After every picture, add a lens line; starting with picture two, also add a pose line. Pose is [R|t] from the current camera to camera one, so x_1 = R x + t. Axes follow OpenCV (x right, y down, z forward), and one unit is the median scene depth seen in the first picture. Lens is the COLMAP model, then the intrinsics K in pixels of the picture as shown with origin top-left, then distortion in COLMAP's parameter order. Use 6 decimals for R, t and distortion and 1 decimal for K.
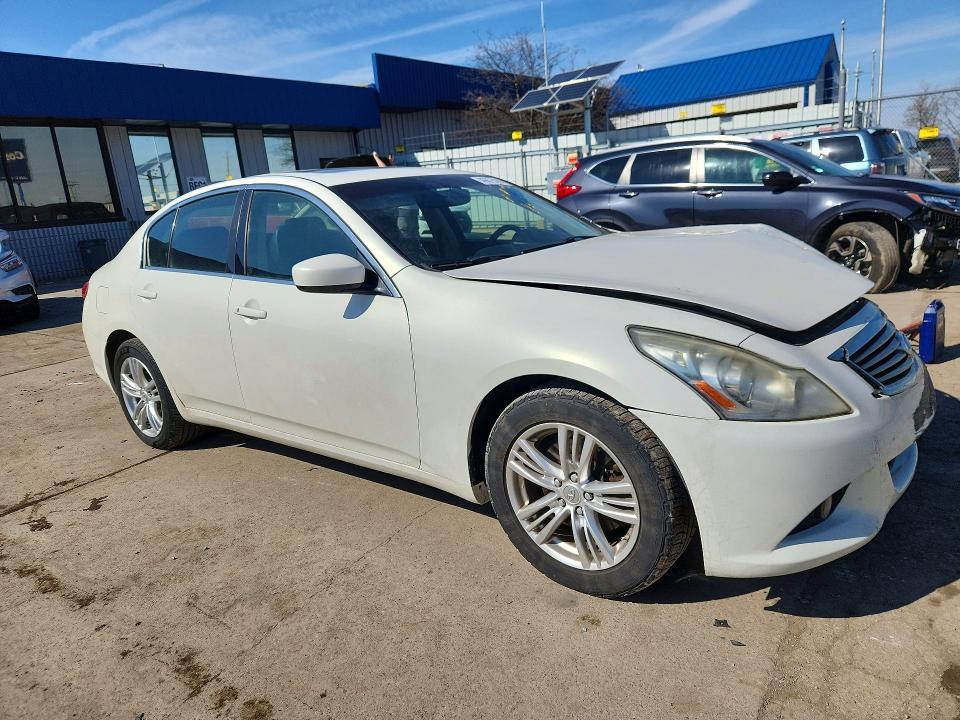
lens RADIAL K [[648.1, 0, 477.9], [0, 648.1, 359.7], [0, 0, 1]] dist [0.017384, -0.002705]
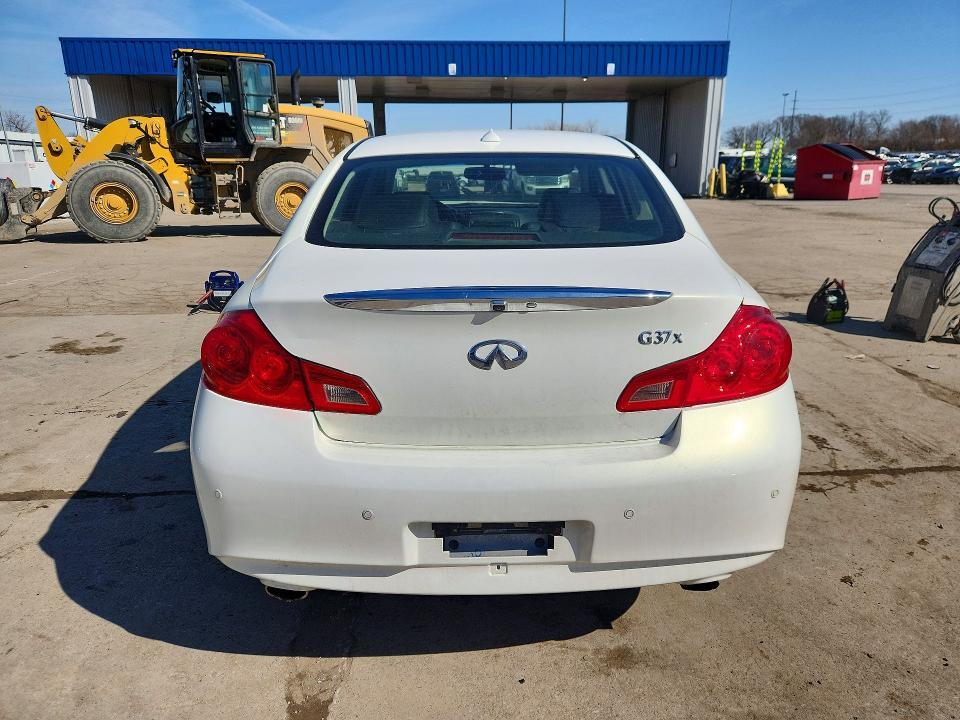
lens RADIAL K [[648.1, 0, 477.9], [0, 648.1, 359.7], [0, 0, 1]] dist [0.017384, -0.002705]
pose [[-0.617959, -0.138515, 0.773913, -1.012238], [0.253454, 0.896708, 0.362872, -0.357275], [-0.744237, 0.420391, -0.519021, 1.713302]]
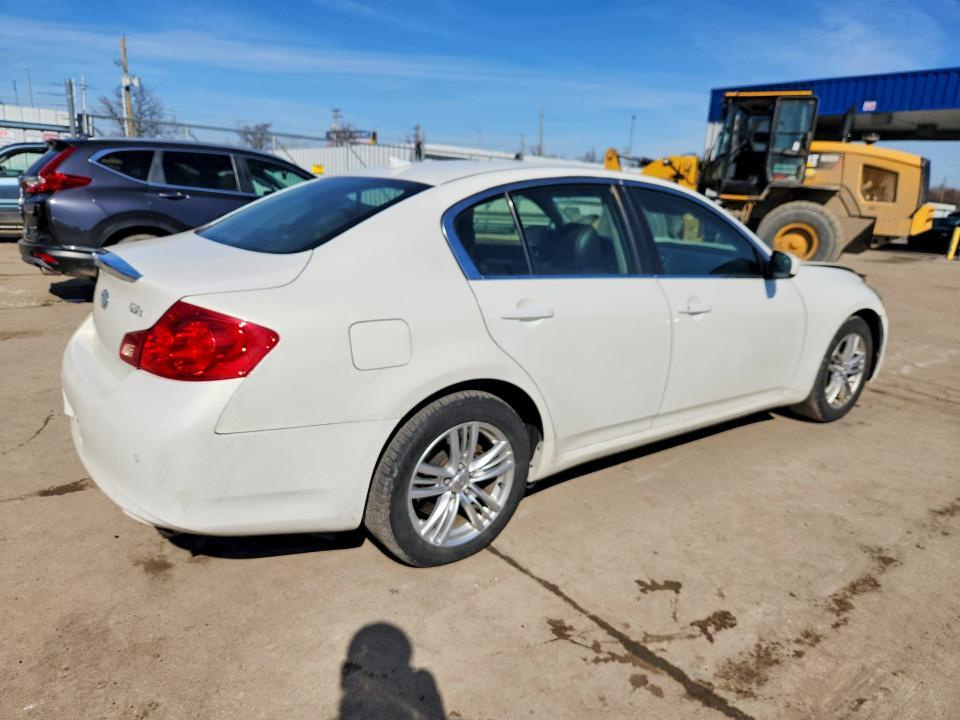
lens RADIAL K [[648.1, 0, 477.9], [0, 648.1, 359.7], [0, 0, 1]] dist [0.017384, -0.002705]
pose [[0.260188, -0.150934, 0.953688, -1.241719], [0.170999, 0.979297, 0.108335, -0.142662], [-0.950296, 0.134893, 0.280611, 0.901978]]
